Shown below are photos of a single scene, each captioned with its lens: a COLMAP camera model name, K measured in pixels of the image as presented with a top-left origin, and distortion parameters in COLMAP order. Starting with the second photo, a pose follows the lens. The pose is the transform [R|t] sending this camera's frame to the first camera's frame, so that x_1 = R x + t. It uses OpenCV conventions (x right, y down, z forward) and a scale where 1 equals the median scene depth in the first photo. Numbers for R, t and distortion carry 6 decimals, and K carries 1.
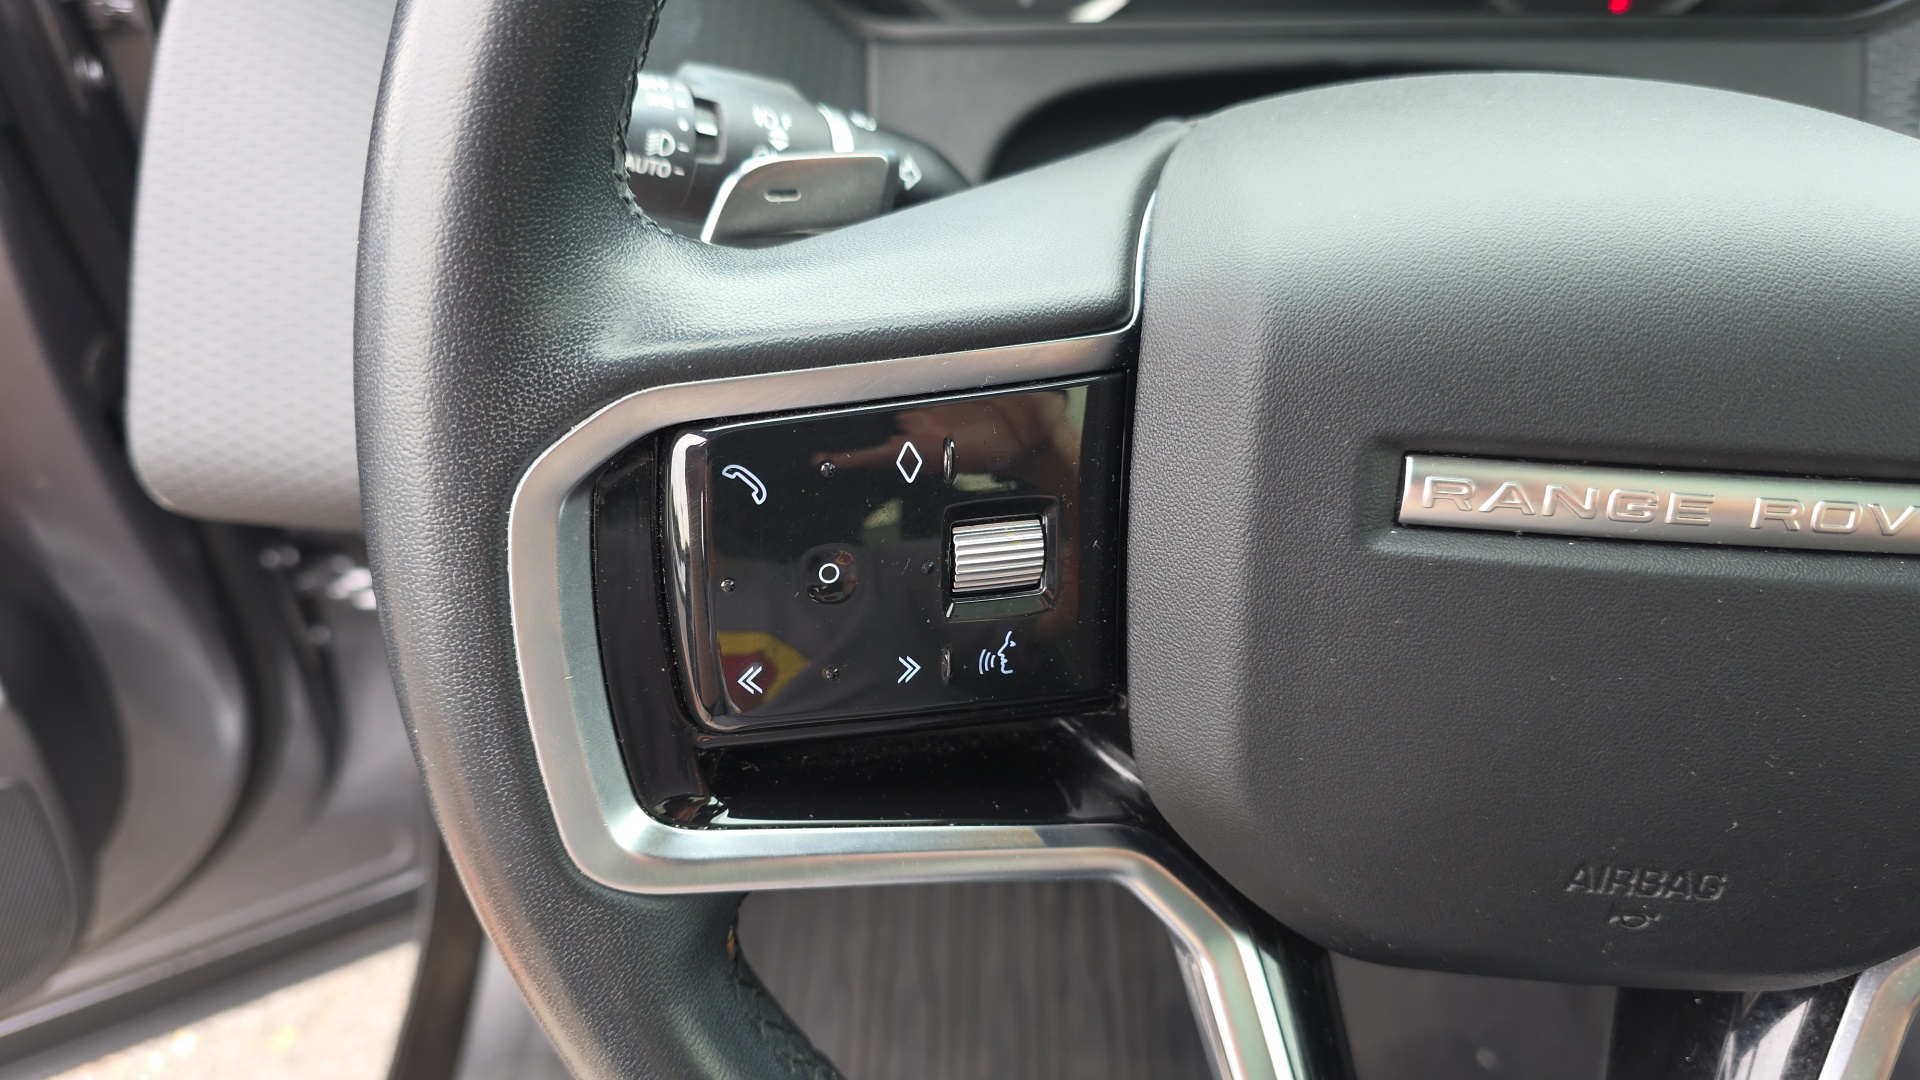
lens RADIAL K [[1383.3, 0, 928.3], [0, 1383.3, 567.9], [0, 0, 1]] dist [0.029826, -0.099443]
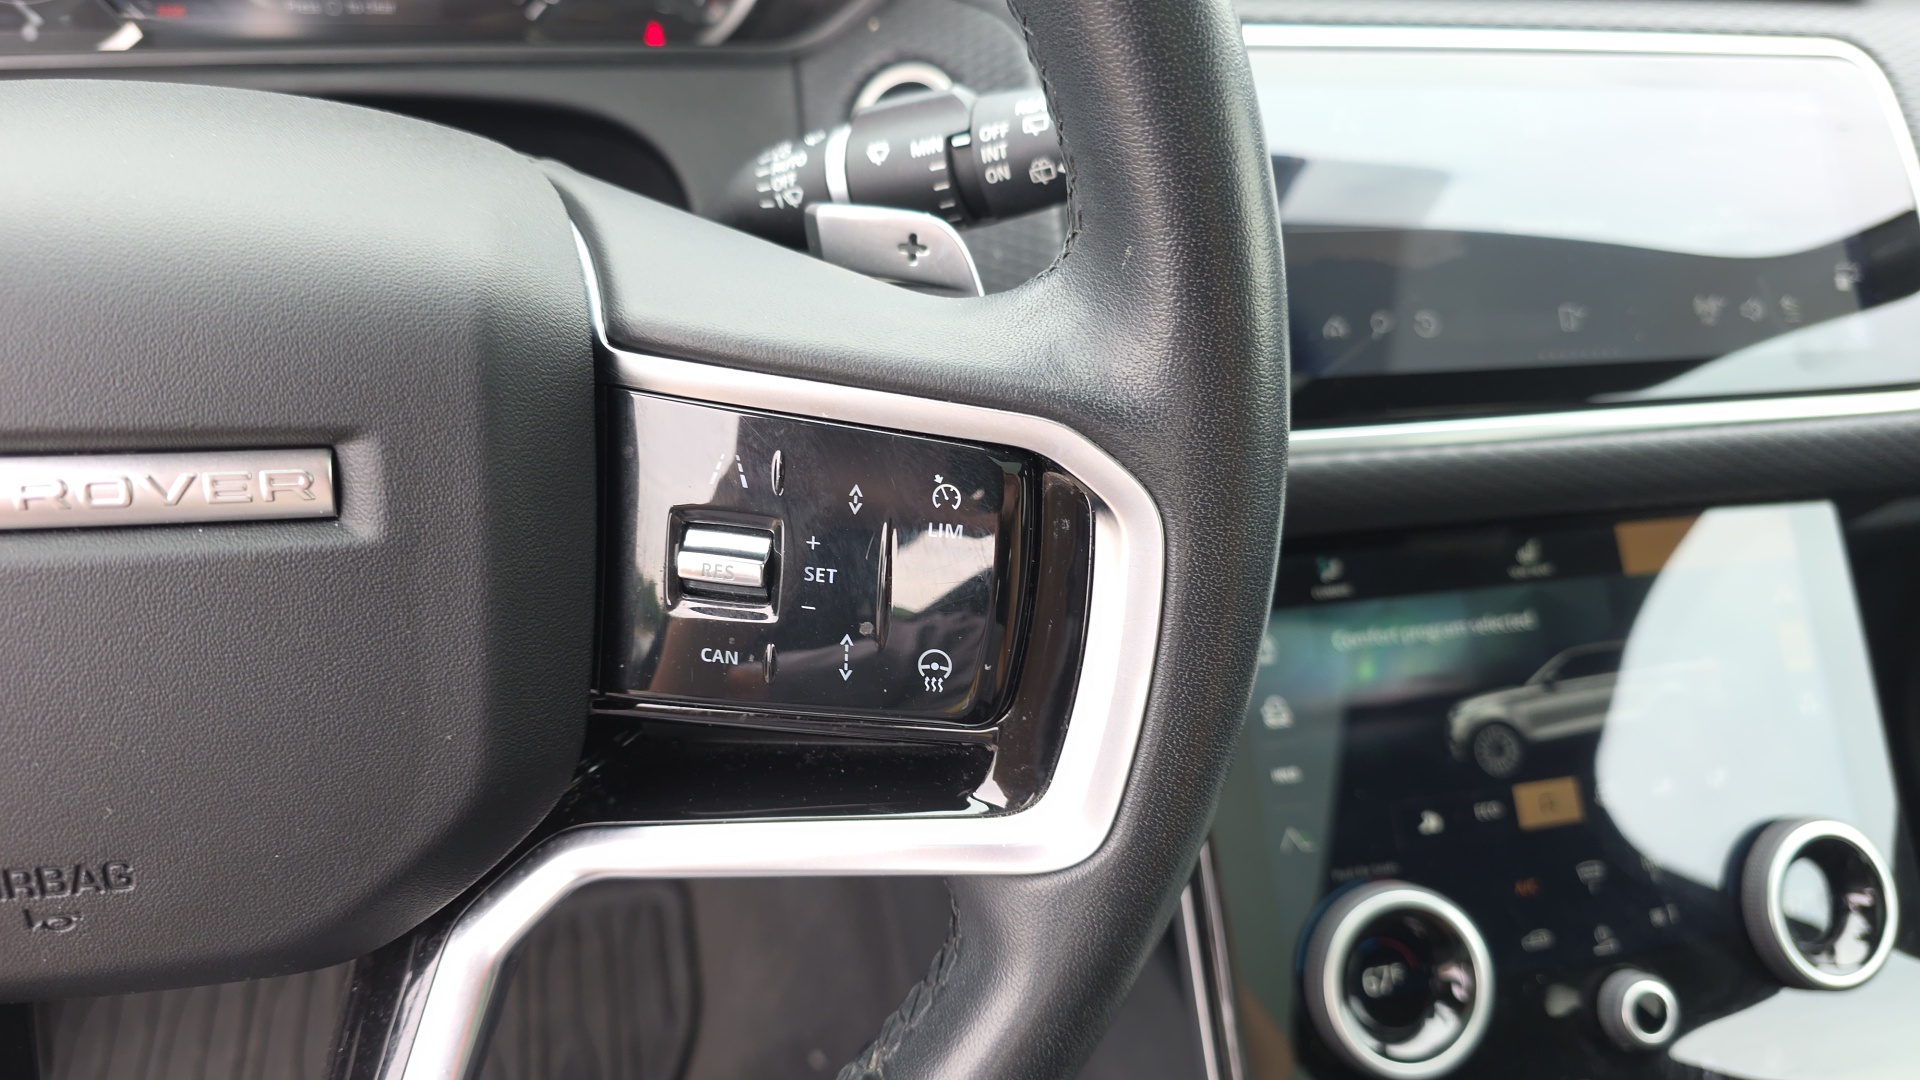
lens RADIAL K [[1388.4, 0, 960.0], [0, 1388.4, 540.0], [0, 0, 1]] dist [0.005108, -0.002260]
pose [[0.952077, -0.094579, 0.290869, 0.768815], [0.111300, 0.992922, -0.041451, 0.088629], [-0.284890, 0.071838, 0.955865, -0.122364]]
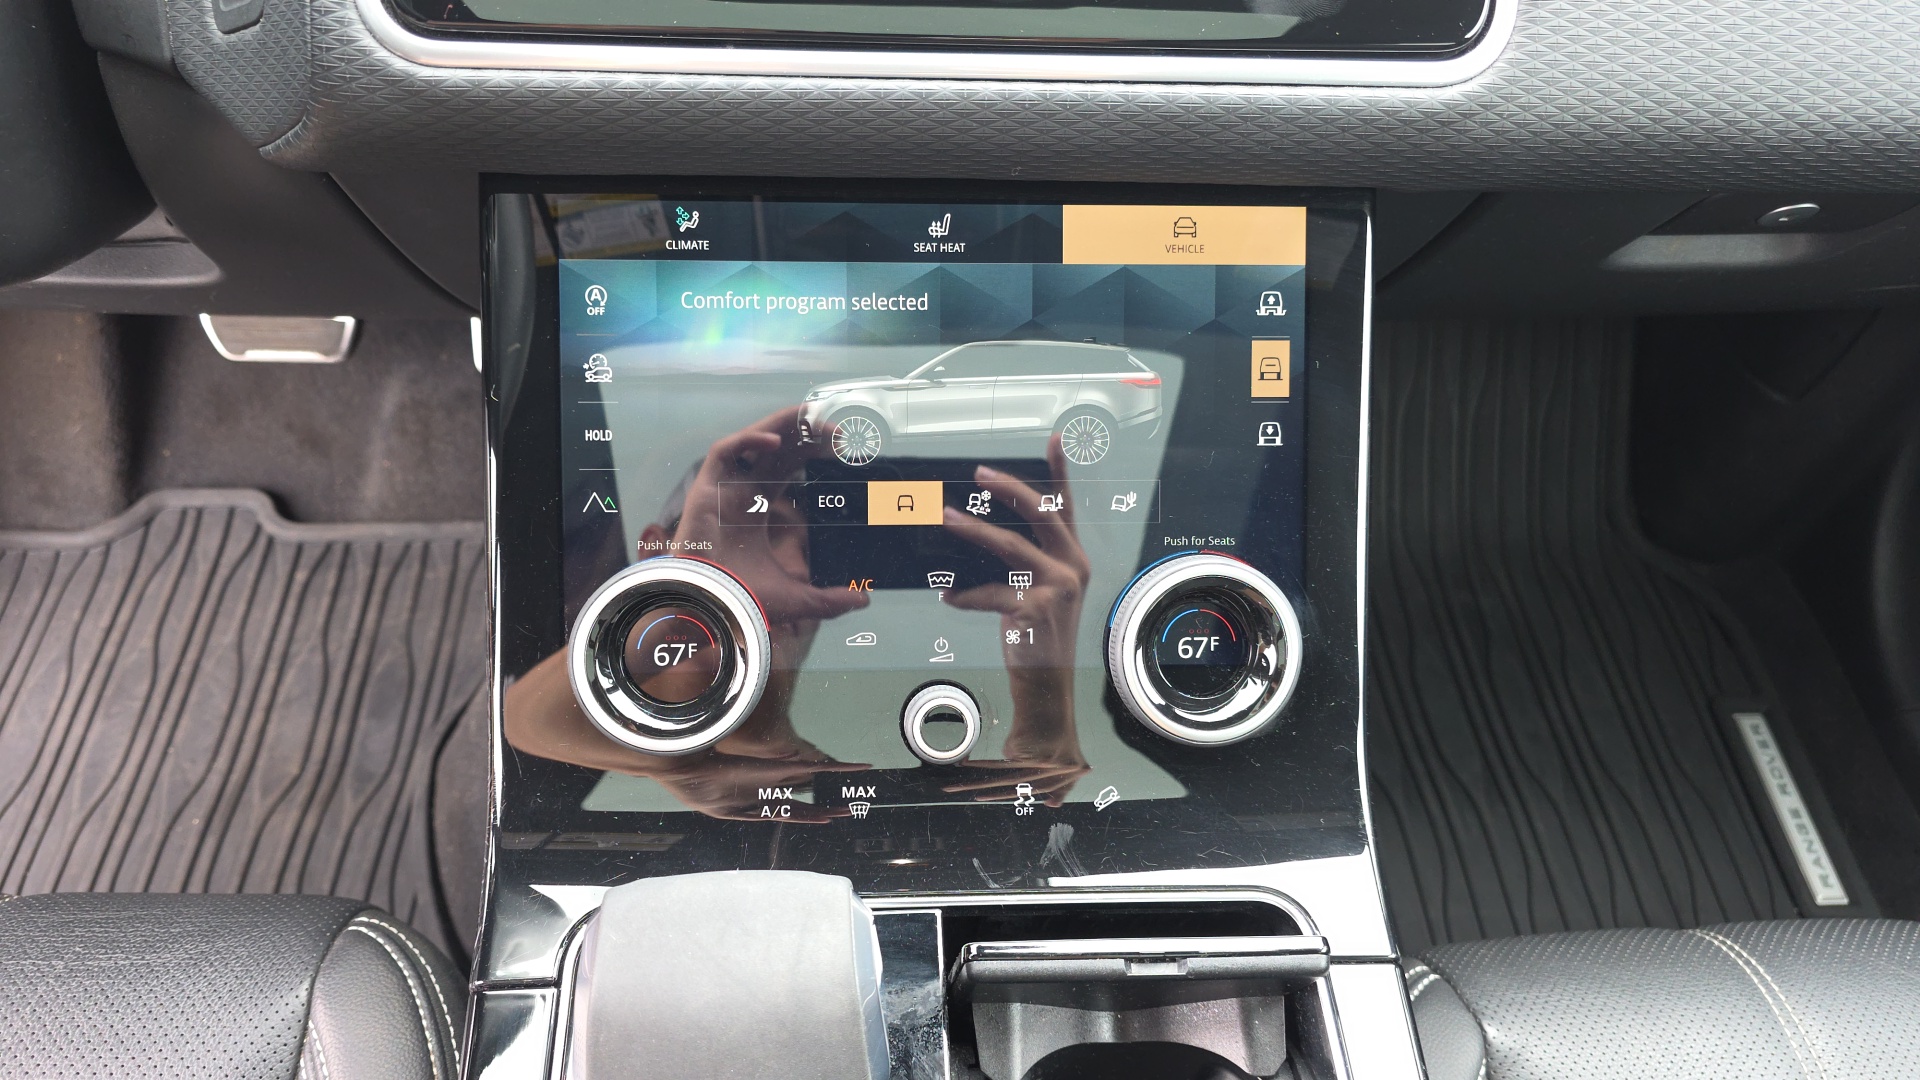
lens RADIAL K [[1347.0, 0, 939.2], [0, 1347.0, 555.5], [0, 0, 1]] dist [0.053932, -0.084627]
pose [[0.993593, -0.029993, 0.108967, 1.913402], [0.010923, 0.985114, 0.171557, 0.231187], [-0.112490, -0.169267, 0.979129, -0.189940]]
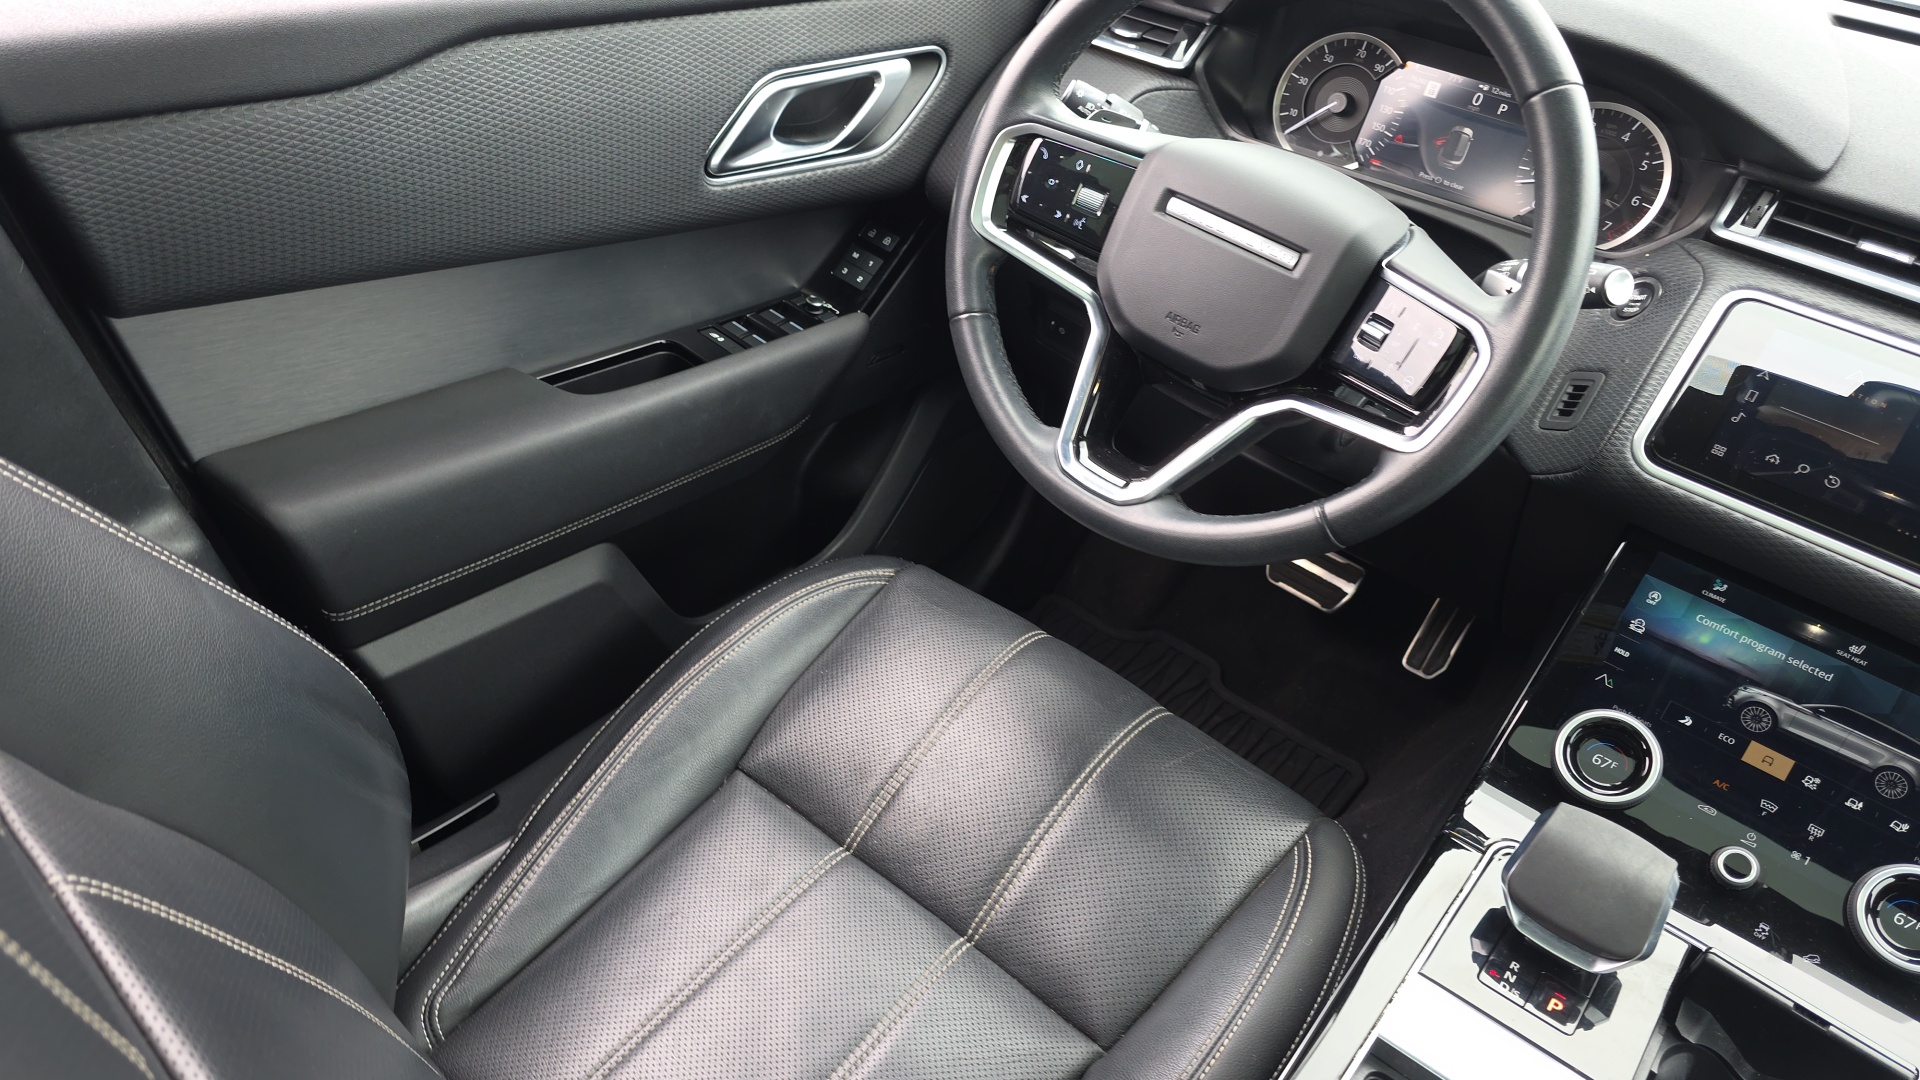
lens RADIAL K [[1303.1, 0, 921.2], [0, 1303.1, 510.9], [0, 0, 1]] dist [0.043783, -0.040175]
pose [[0.781695, 0.437515, -0.444448, 1.617406], [-0.501682, 0.864484, -0.031359, 1.055030], [0.370498, 0.247485, 0.895256, -2.209430]]
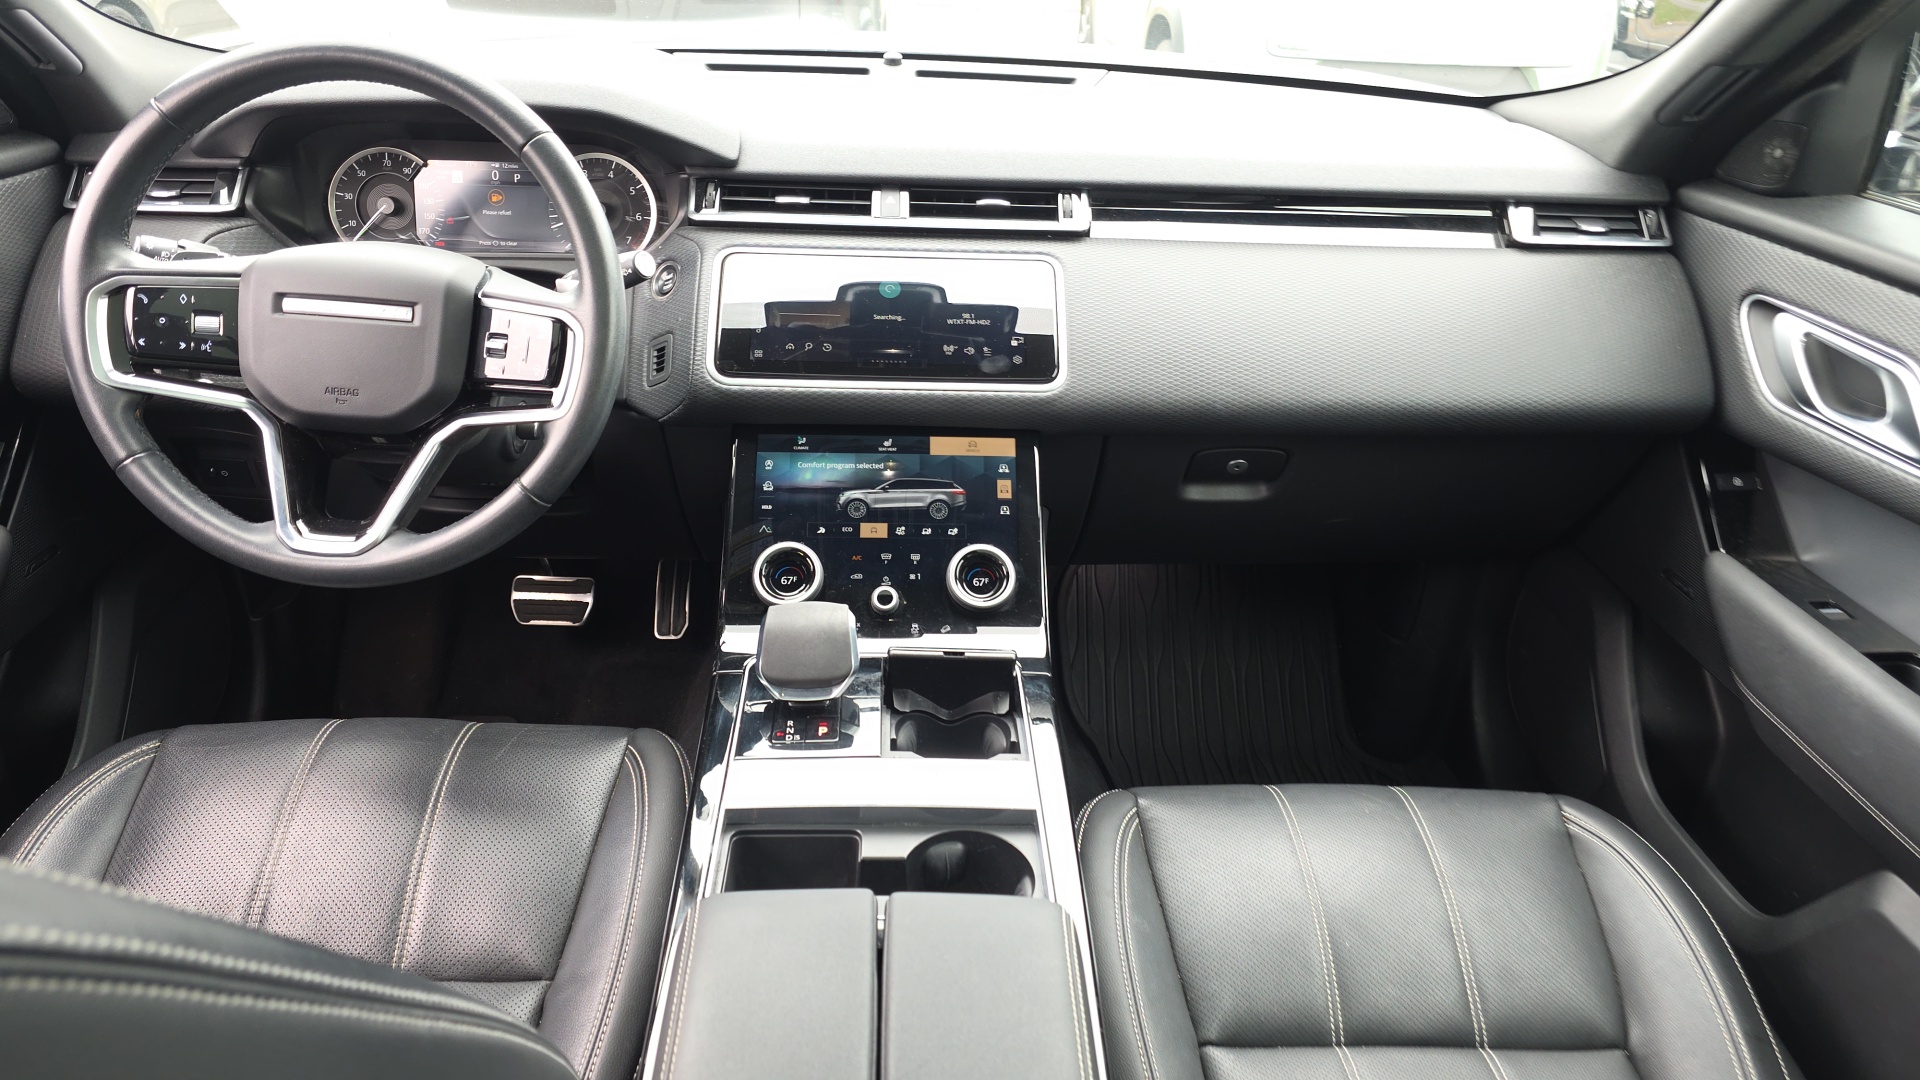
lens RADIAL K [[1289.8, 0, 954.7], [0, 1289.8, 509.8], [0, 0, 1]] dist [0.079911, -0.097431]
pose [[0.995211, 0.009666, 0.097274, 1.899167], [0.017294, 0.961994, -0.272522, 1.638996], [-0.096211, 0.272899, 0.957220, -2.927570]]
